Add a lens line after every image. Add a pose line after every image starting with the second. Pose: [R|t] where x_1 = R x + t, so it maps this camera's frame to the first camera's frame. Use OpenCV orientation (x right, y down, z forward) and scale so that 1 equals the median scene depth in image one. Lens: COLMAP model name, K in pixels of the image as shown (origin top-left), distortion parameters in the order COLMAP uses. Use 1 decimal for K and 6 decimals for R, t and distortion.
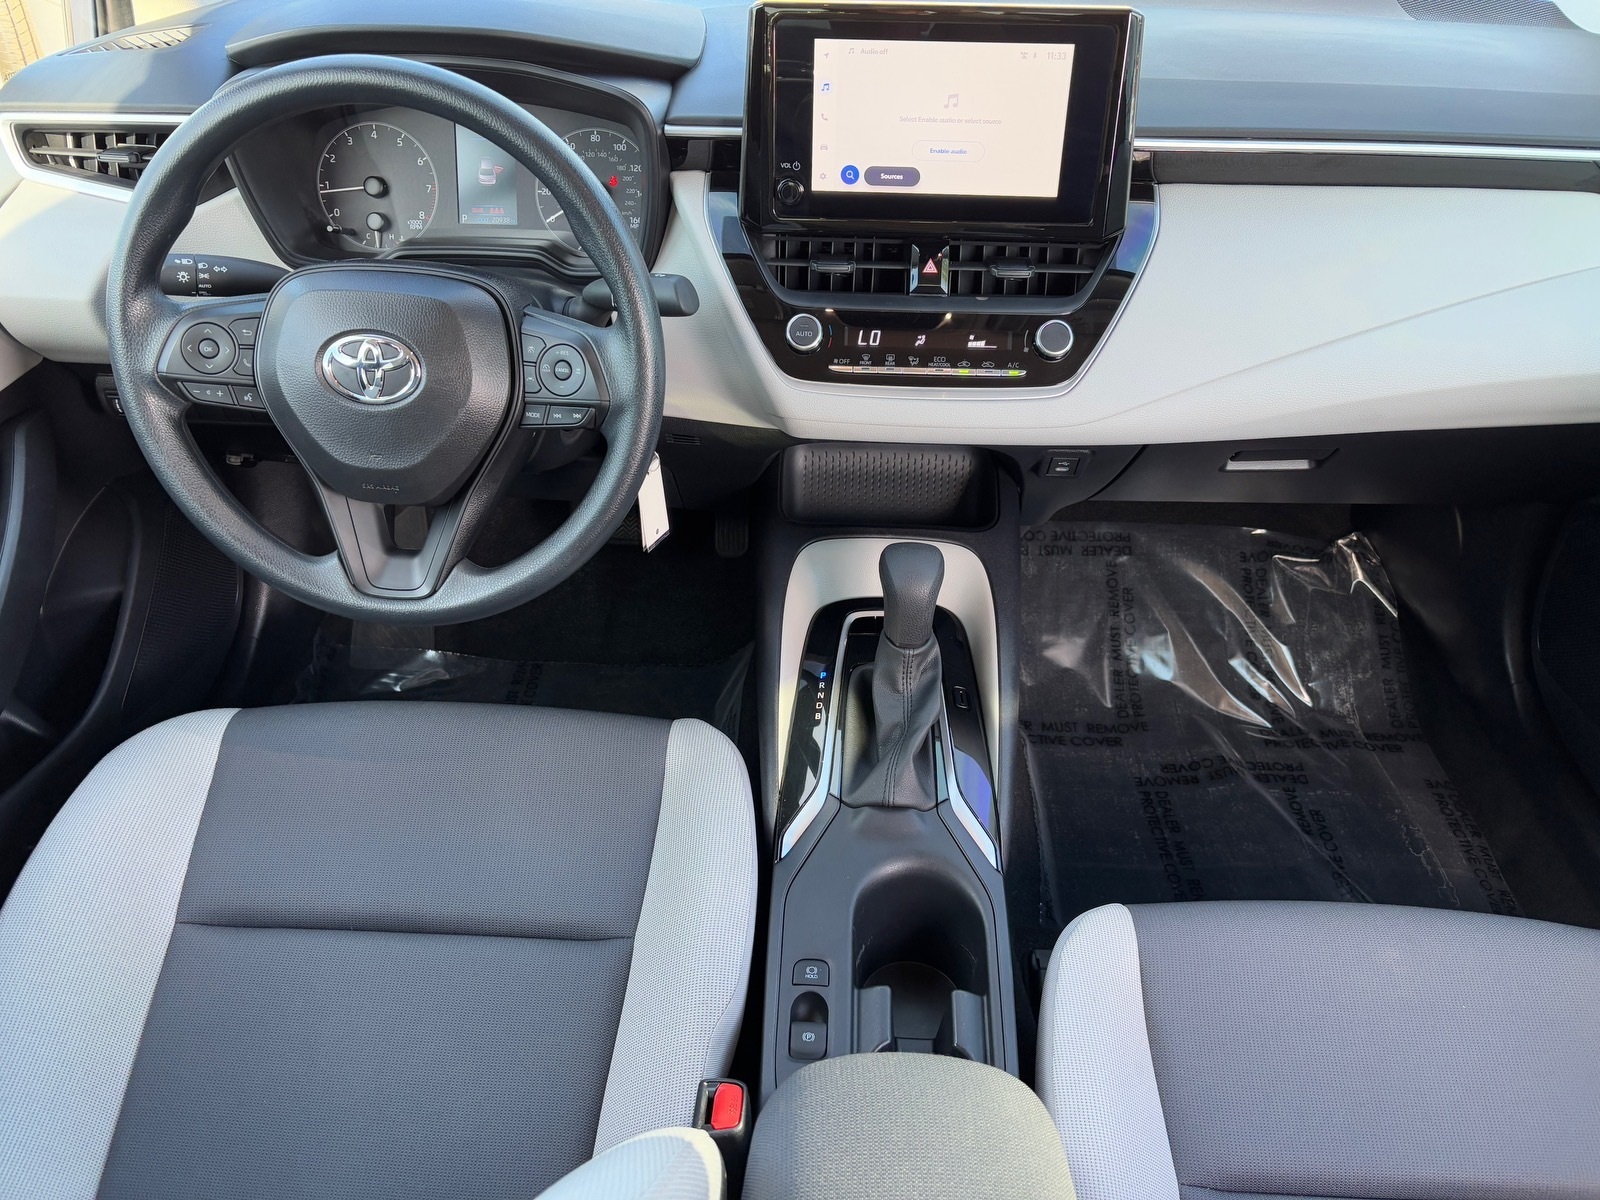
lens RADIAL K [[1227.4, 0, 806.5], [0, 1227.4, 603.6], [0, 0, 1]] dist [0.056713, -0.075014]
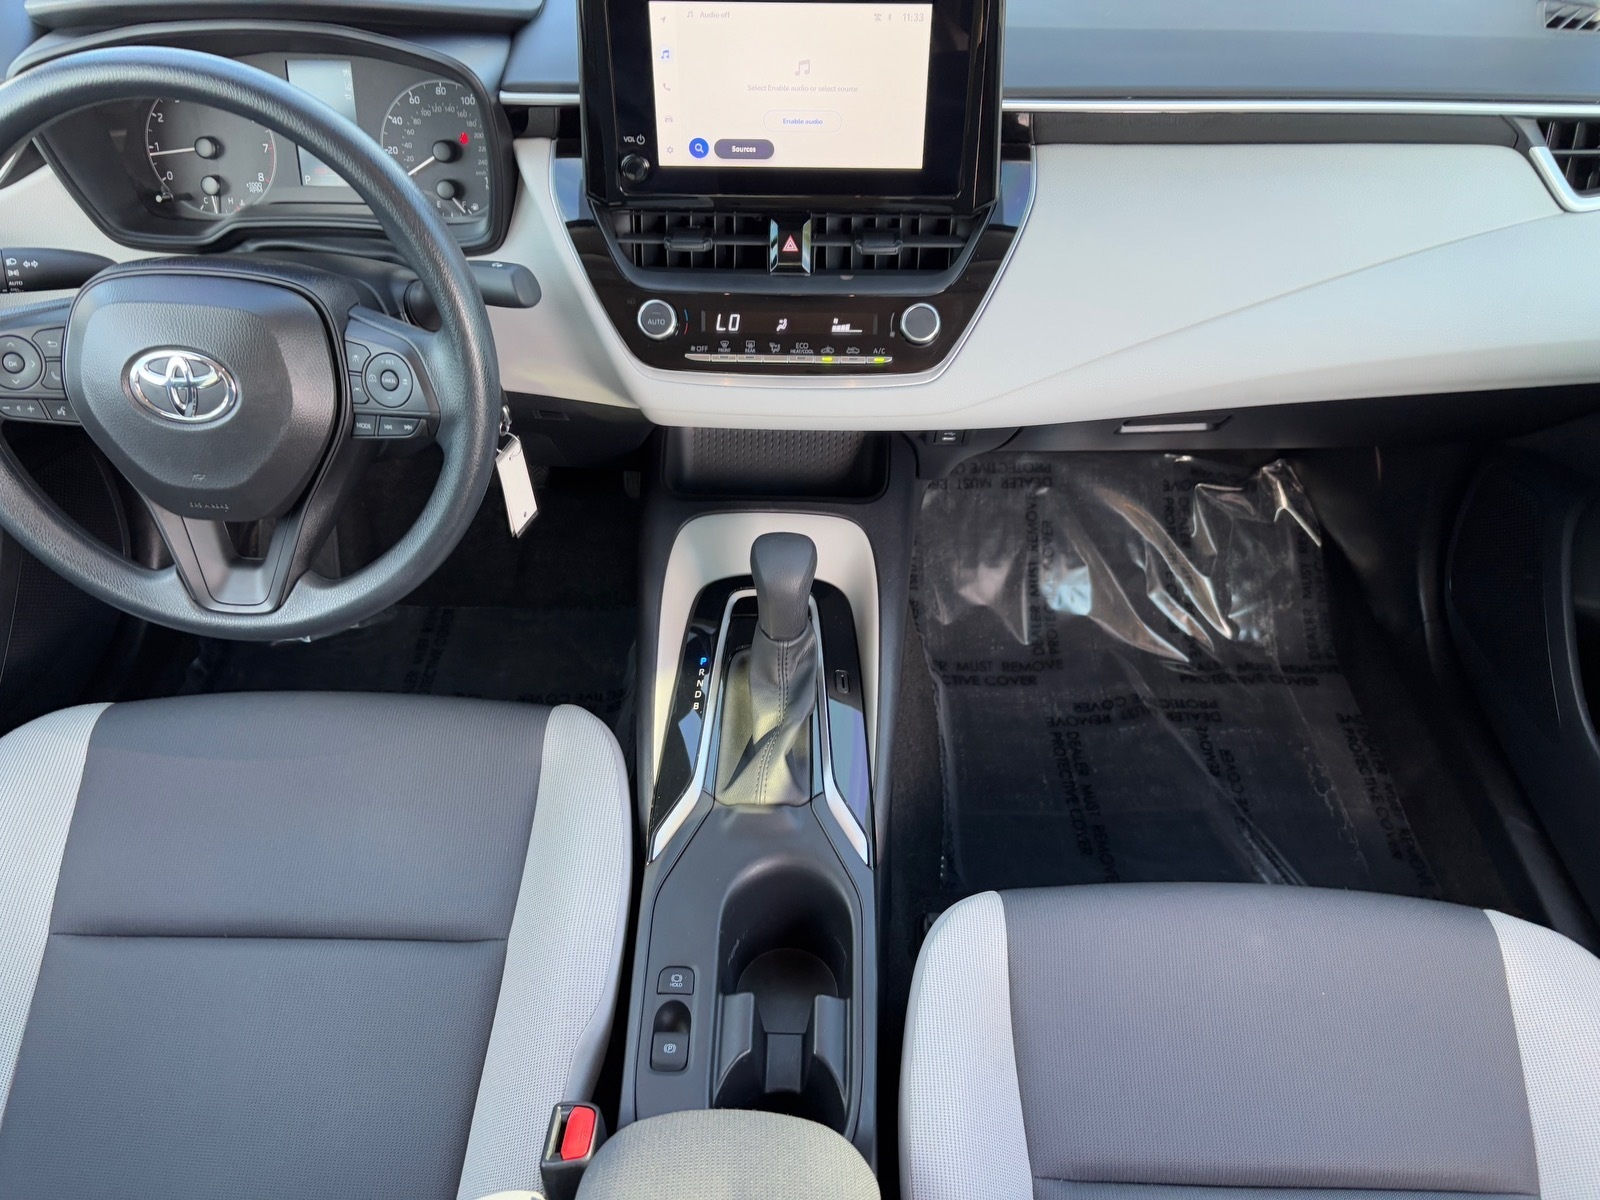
lens RADIAL K [[1227.4, 0, 806.5], [0, 1227.4, 603.6], [0, 0, 1]] dist [0.056713, -0.075014]
pose [[0.999758, -0.020934, 0.006696, 0.100636], [0.019976, 0.992524, 0.120403, -0.114672], [-0.009166, -0.120240, 0.992703, 0.033222]]
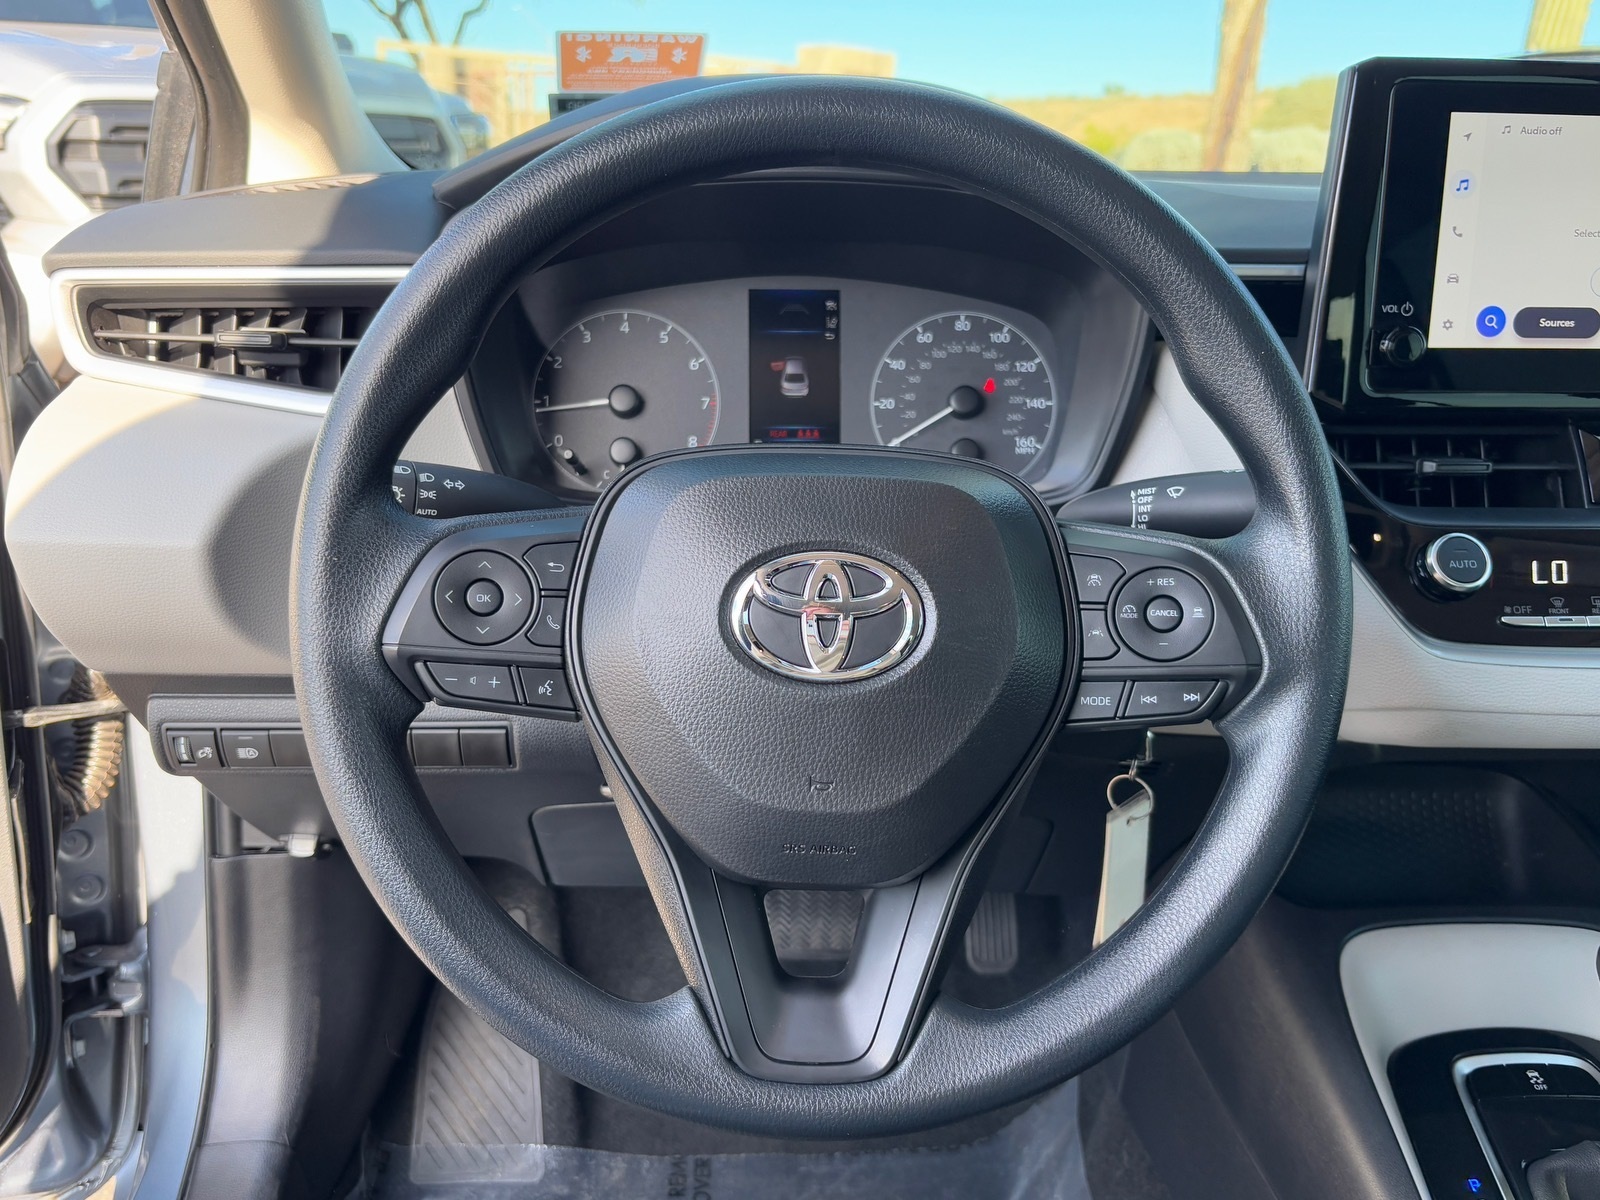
lens RADIAL K [[1326.3, 0, 798.1], [0, 1326.3, 620.7], [0, 0, 1]] dist [0.107427, -0.225268]
pose [[0.996791, -0.026168, 0.075649, -0.358423], [0.047119, 0.955790, -0.290251, -0.024317], [-0.064710, 0.292884, 0.953956, 0.417471]]
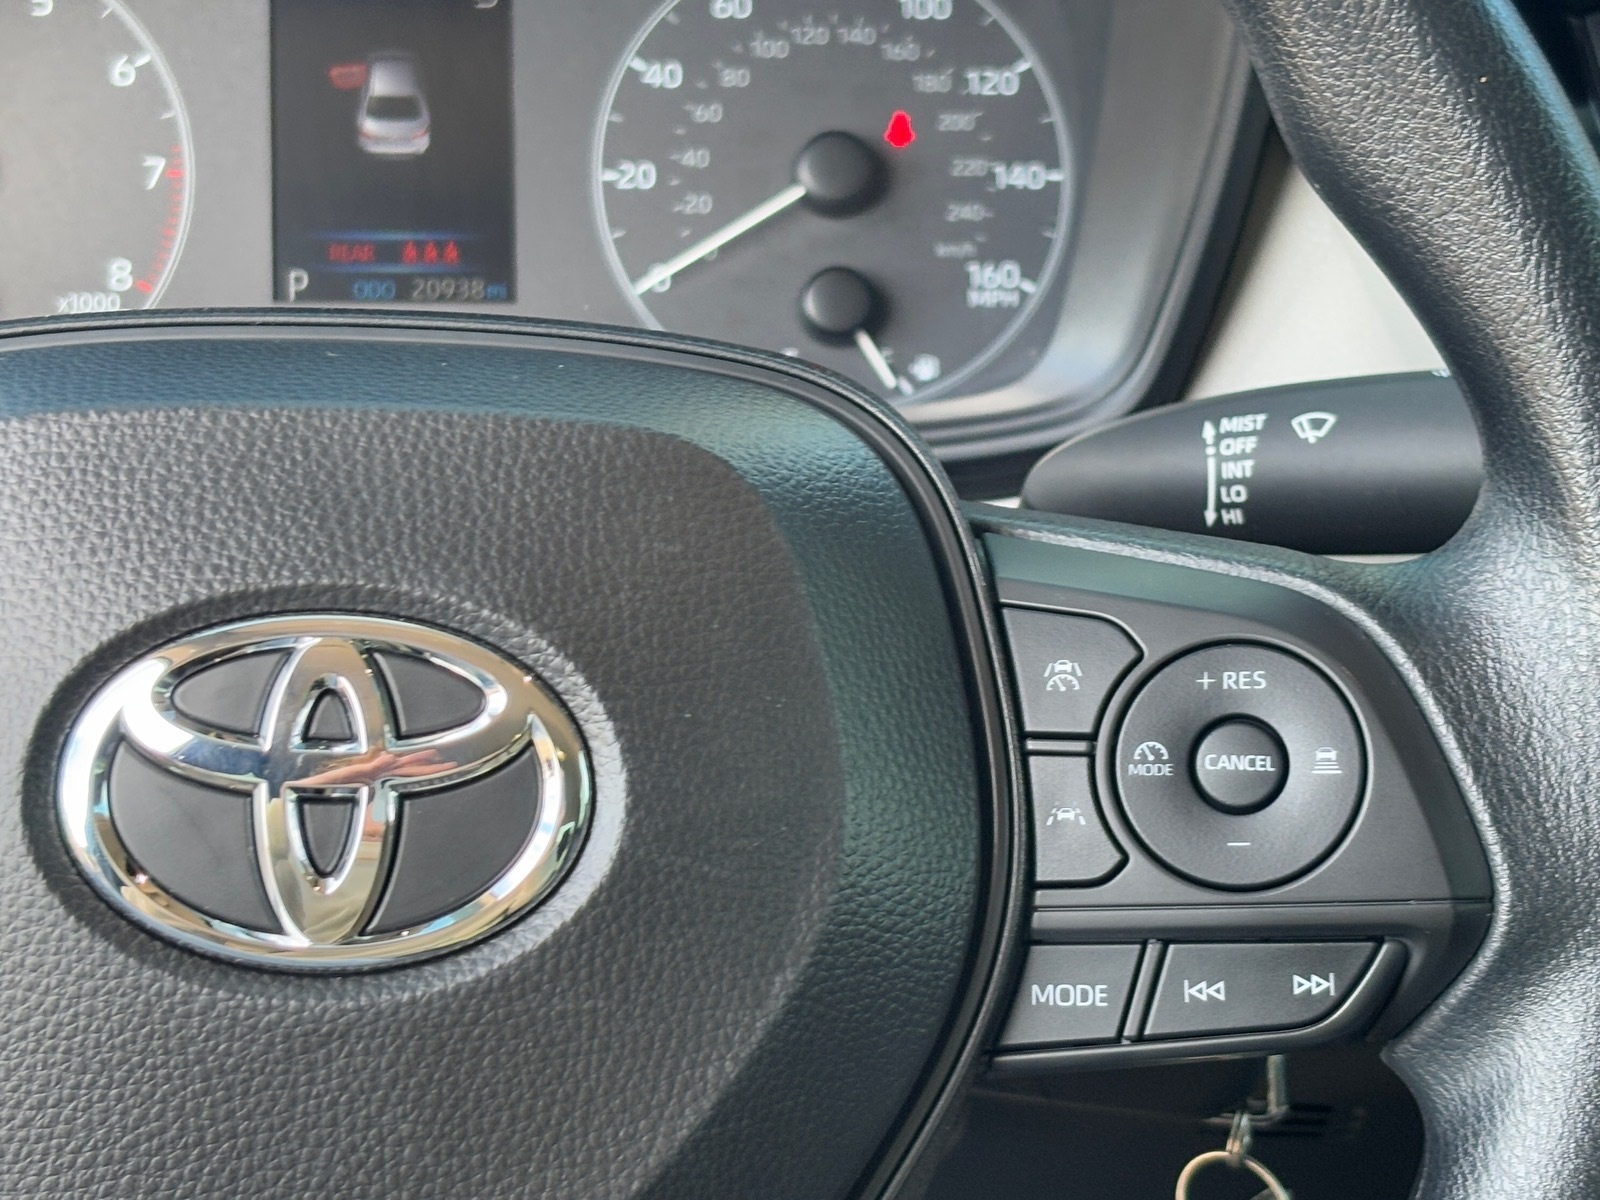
lens RADIAL K [[3278.7, 0, 845.8], [0, 3278.7, 606.5], [0, 0, 1]] dist [0.294887, -1.651408]
pose [[0.989808, -0.034393, 0.138193, -0.301753], [0.074915, 0.951028, -0.299889, -0.051334], [-0.121112, 0.307185, 0.943912, 0.442610]]
